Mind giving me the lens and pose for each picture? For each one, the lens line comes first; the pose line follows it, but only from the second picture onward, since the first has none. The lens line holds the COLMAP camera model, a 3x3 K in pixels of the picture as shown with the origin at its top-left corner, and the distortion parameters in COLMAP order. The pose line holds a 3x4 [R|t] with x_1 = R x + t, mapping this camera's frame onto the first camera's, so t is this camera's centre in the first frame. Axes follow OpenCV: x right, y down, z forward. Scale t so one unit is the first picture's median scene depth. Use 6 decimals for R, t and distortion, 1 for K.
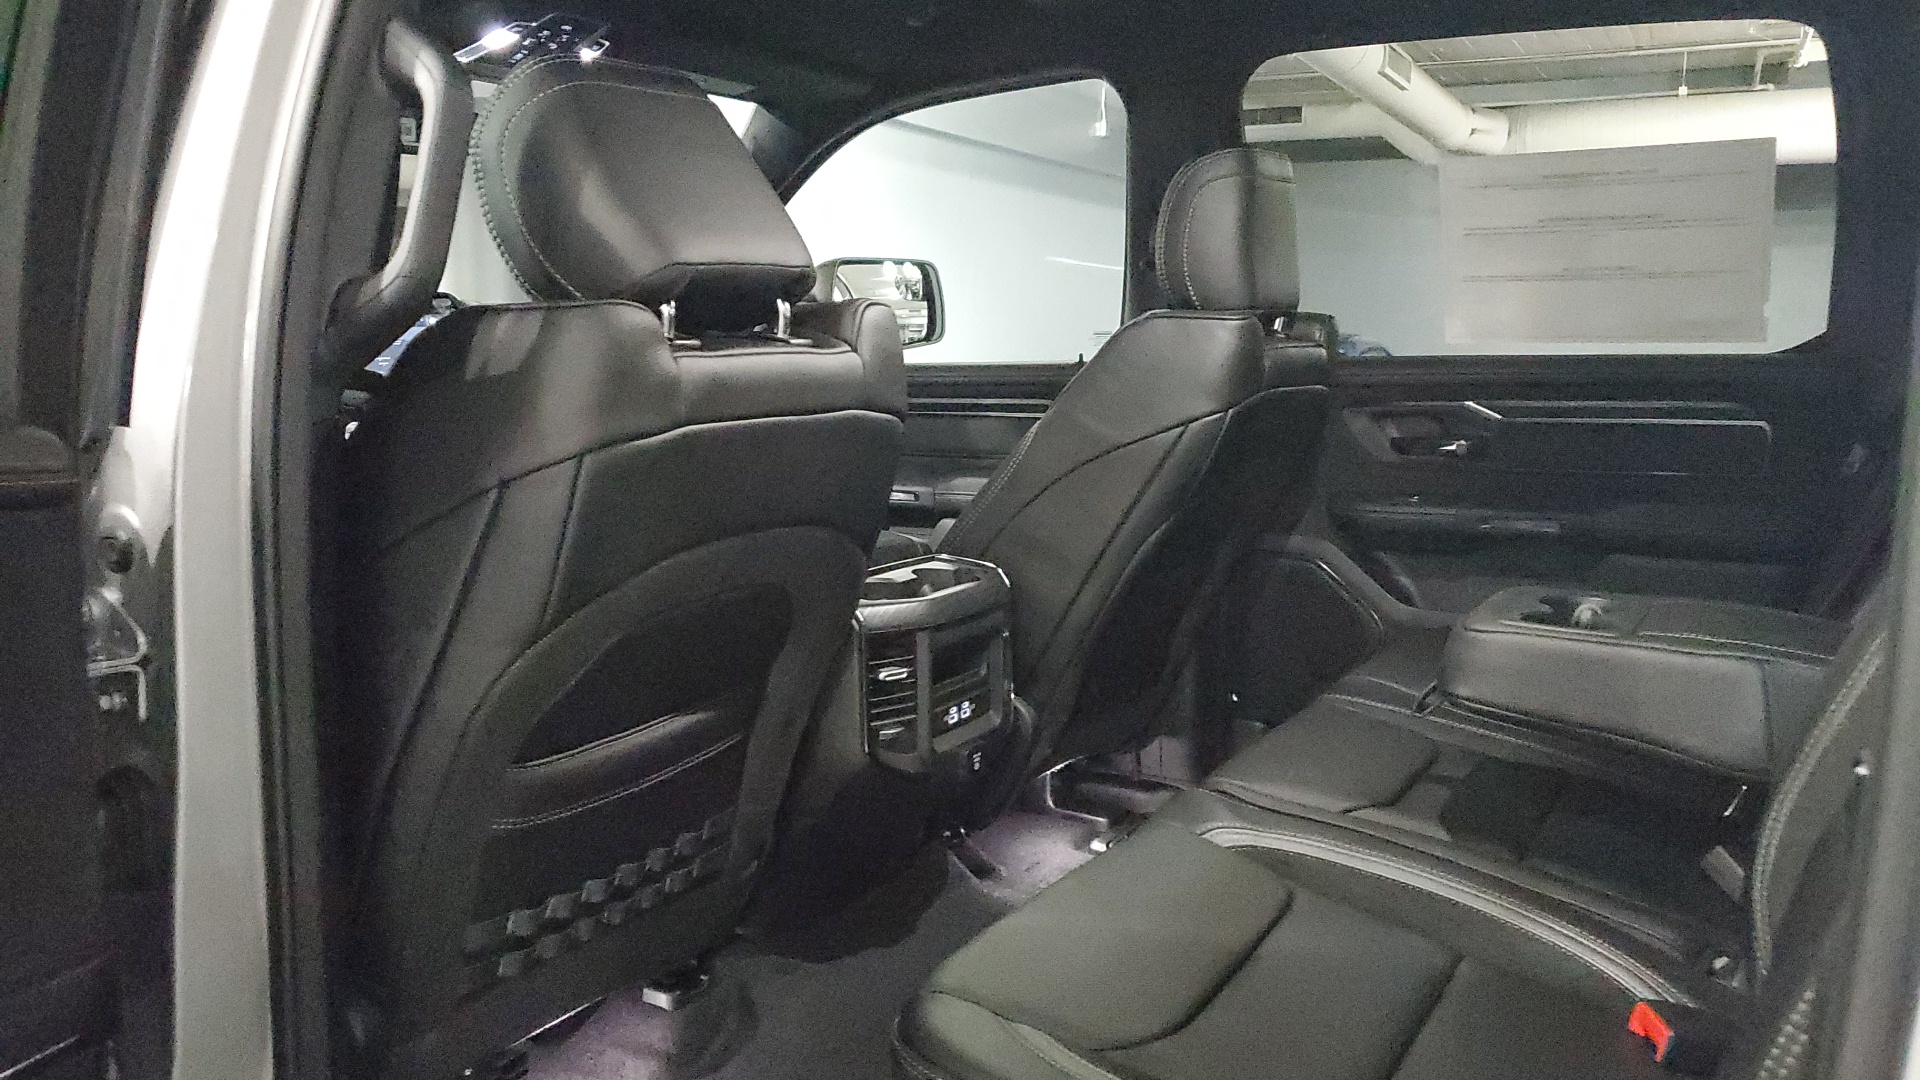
lens RADIAL K [[1444.6, 0, 978.4], [0, 1444.6, 537.8], [0, 0, 1]] dist [0.008015, 0.004265]
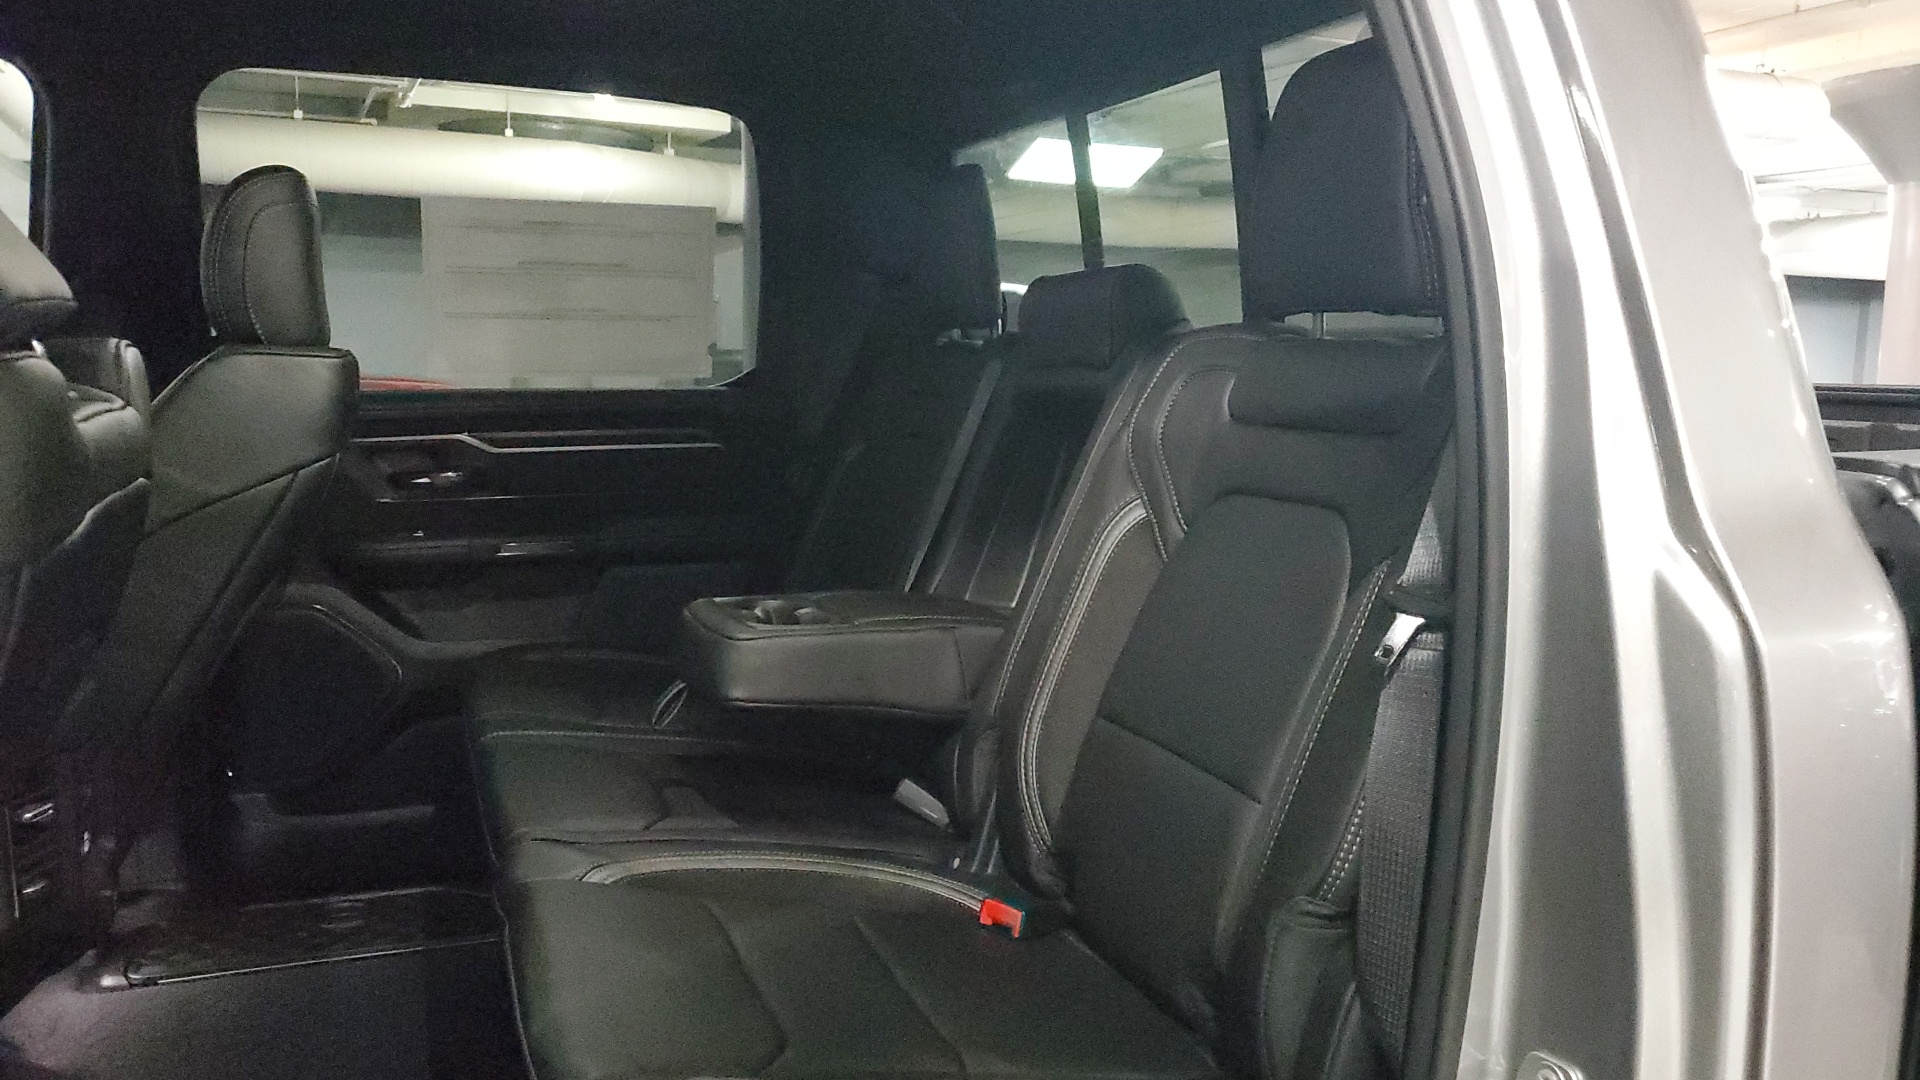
lens RADIAL K [[1444.6, 0, 978.4], [0, 1444.6, 537.8], [0, 0, 1]] dist [0.008015, 0.004265]
pose [[0.632978, -0.087577, 0.769200, -0.225954], [0.097335, 0.994699, 0.033154, -0.019905], [-0.768027, 0.053884, 0.638147, 0.071627]]
